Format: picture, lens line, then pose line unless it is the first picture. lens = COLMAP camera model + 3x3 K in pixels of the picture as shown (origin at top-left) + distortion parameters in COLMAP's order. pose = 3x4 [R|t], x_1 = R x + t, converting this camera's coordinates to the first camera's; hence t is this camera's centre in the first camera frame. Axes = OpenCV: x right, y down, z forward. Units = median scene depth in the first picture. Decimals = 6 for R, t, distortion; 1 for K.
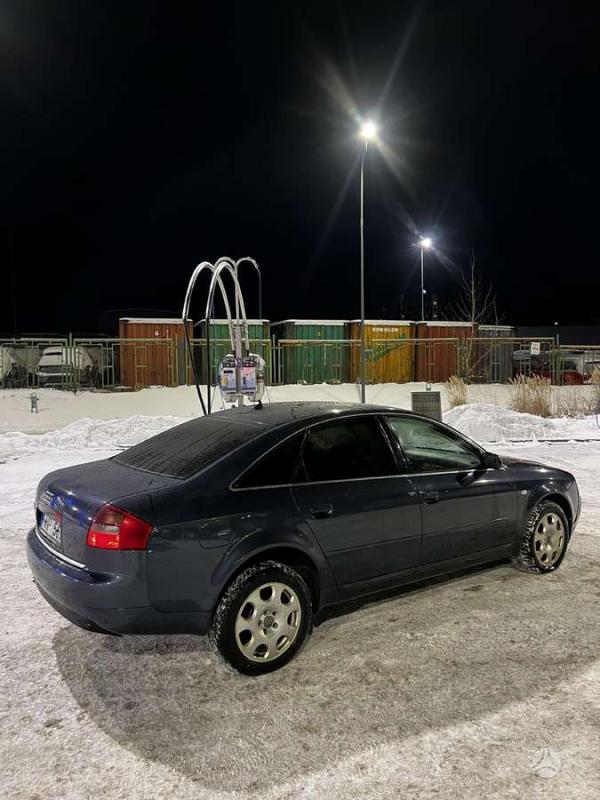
lens RADIAL K [[600.8, 0, 297.9], [0, 600.8, 397.8], [0, 0, 1]] dist [0.032763, -0.032787]
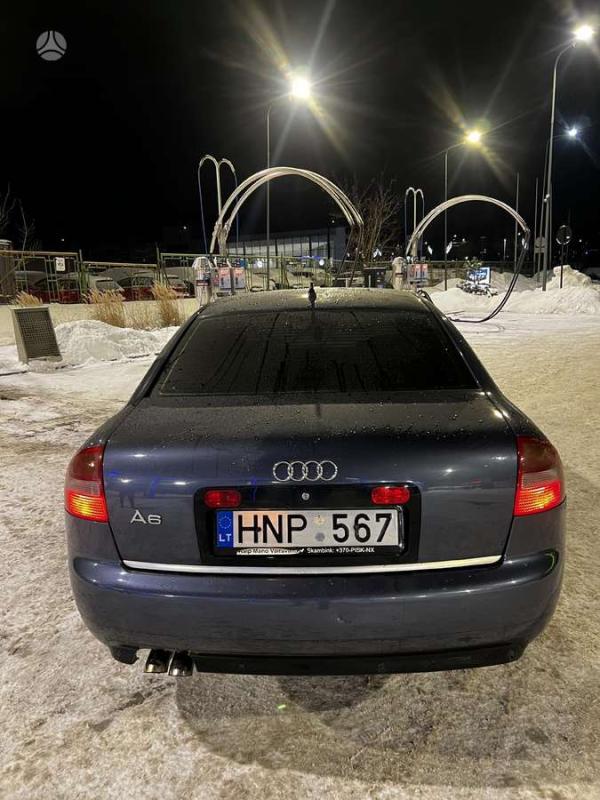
lens RADIAL K [[600.8, 0, 299.5], [0, 600.8, 400.5], [0, 0, 1]] dist [0.032763, -0.032787]
pose [[0.615871, -0.155868, 0.772274, -0.334315], [0.060201, 0.986679, 0.151132, 0.017463], [-0.785543, -0.046586, 0.617051, 0.313628]]
